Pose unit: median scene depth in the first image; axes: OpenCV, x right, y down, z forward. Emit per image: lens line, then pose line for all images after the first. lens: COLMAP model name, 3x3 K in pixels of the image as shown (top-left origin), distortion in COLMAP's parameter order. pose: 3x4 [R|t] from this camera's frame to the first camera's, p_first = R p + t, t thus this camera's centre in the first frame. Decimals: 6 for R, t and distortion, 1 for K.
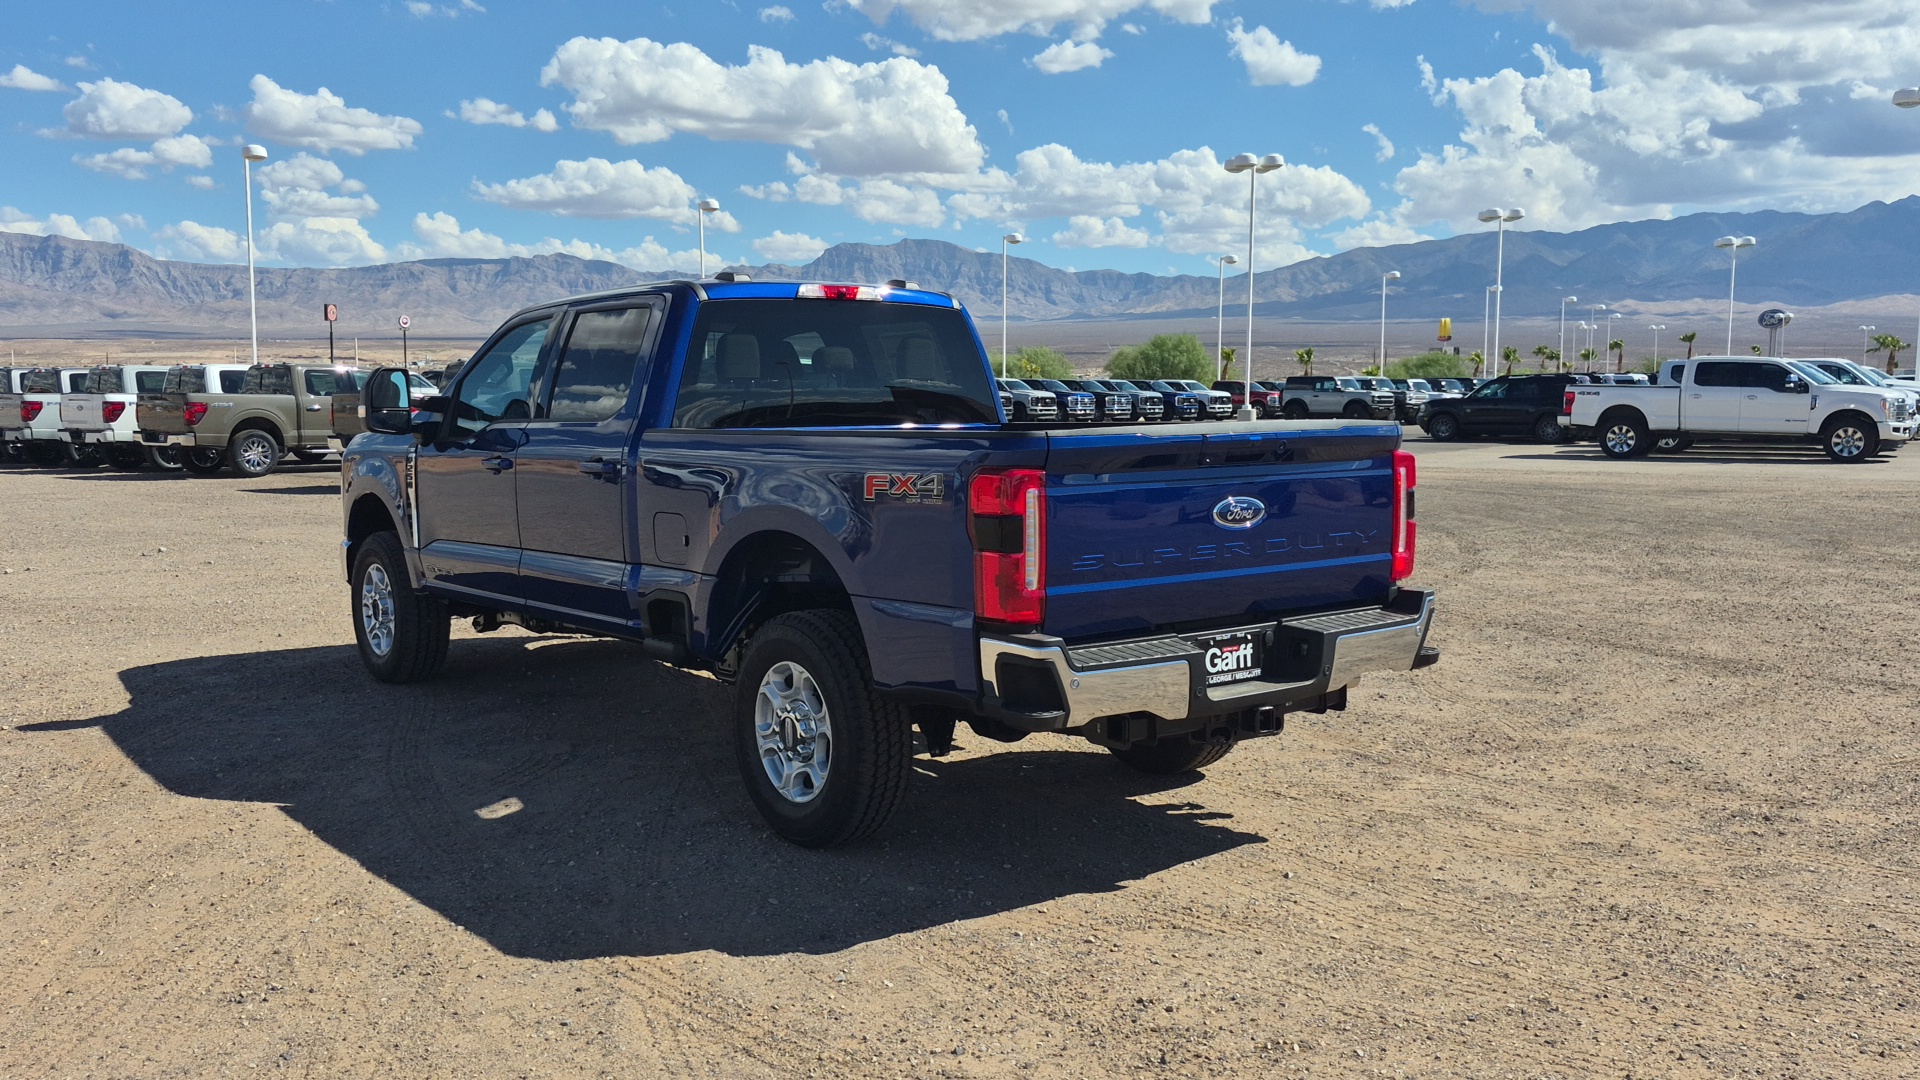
lens RADIAL K [[1670.7, 0, 964.0], [0, 1670.7, 553.1], [0, 0, 1]] dist [0.082364, -0.110789]
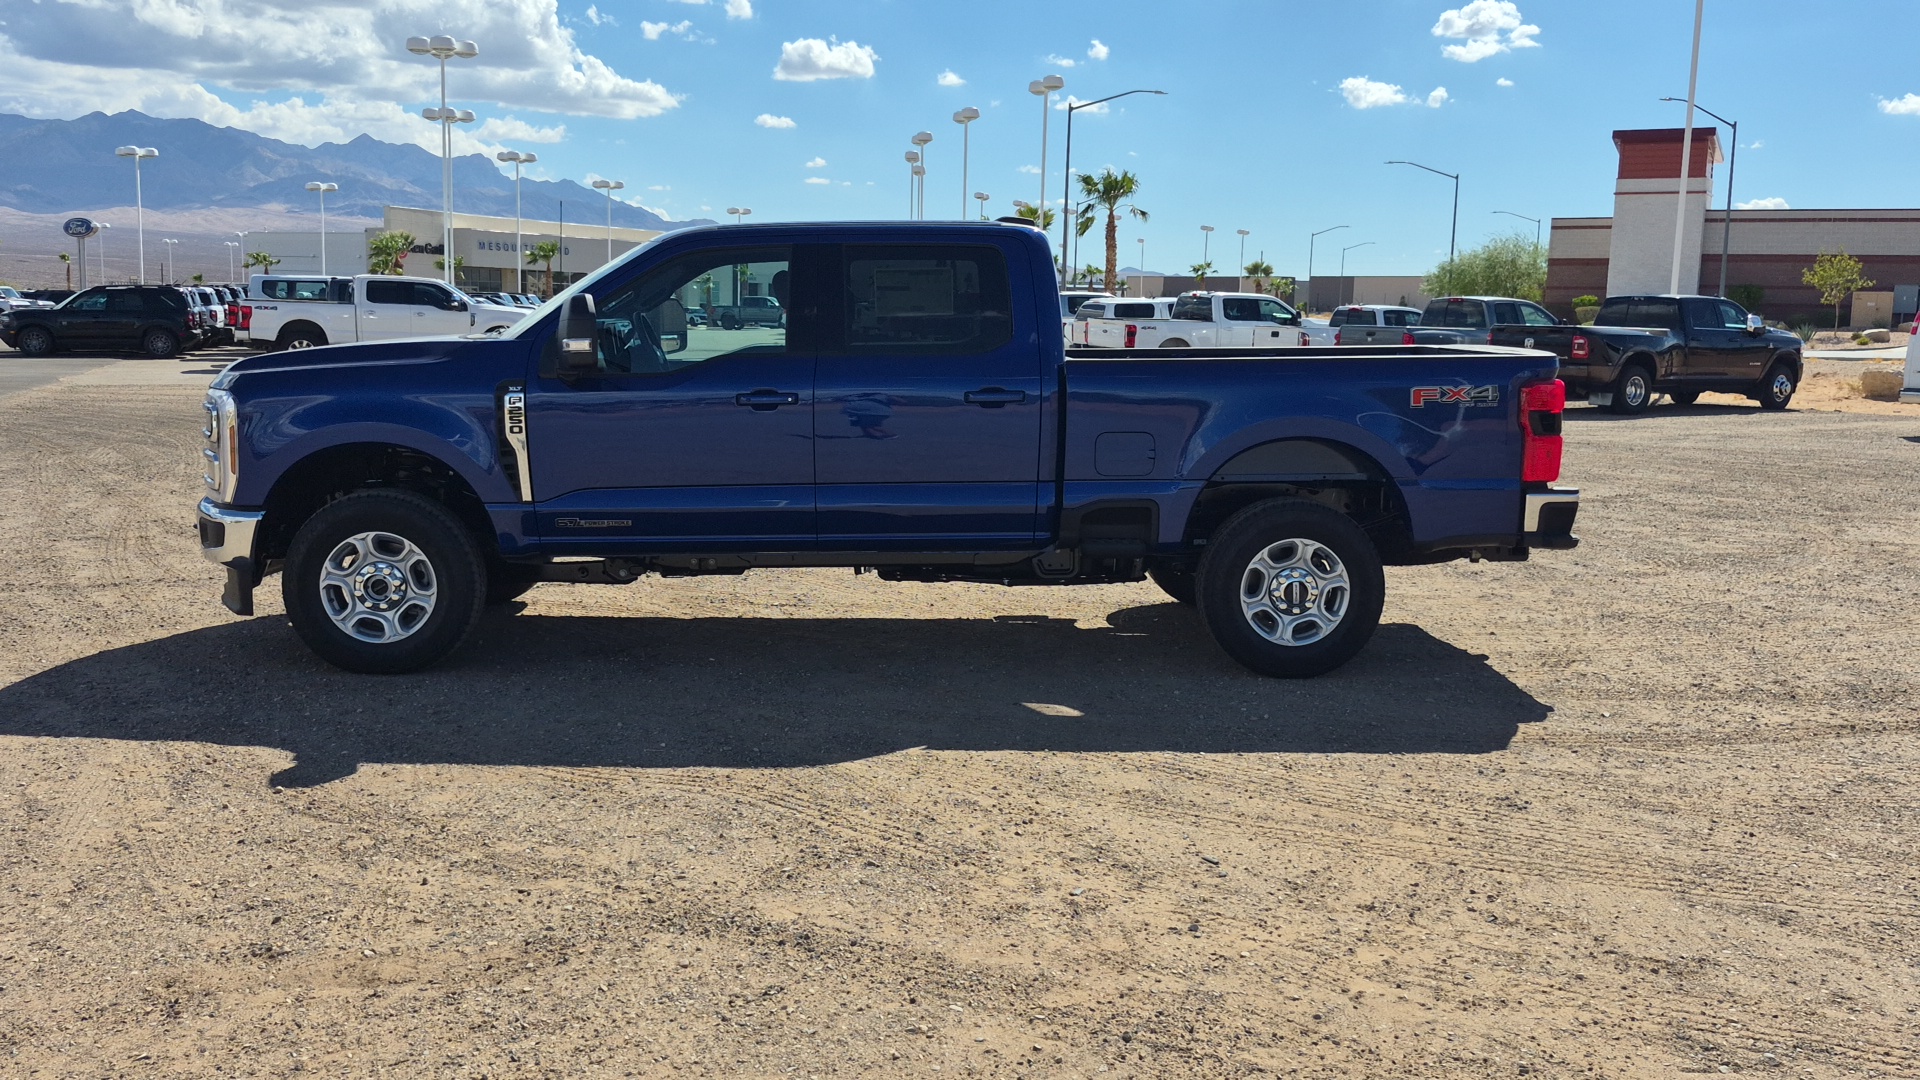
lens RADIAL K [[1670.7, 0, 961.7], [0, 1670.7, 541.6], [0, 0, 1]] dist [0.082364, -0.110789]
pose [[0.577280, -0.103742, 0.809929, -0.183112], [0.066725, 0.994572, 0.079834, -0.007490], [-0.813815, 0.007956, 0.581069, 0.064350]]
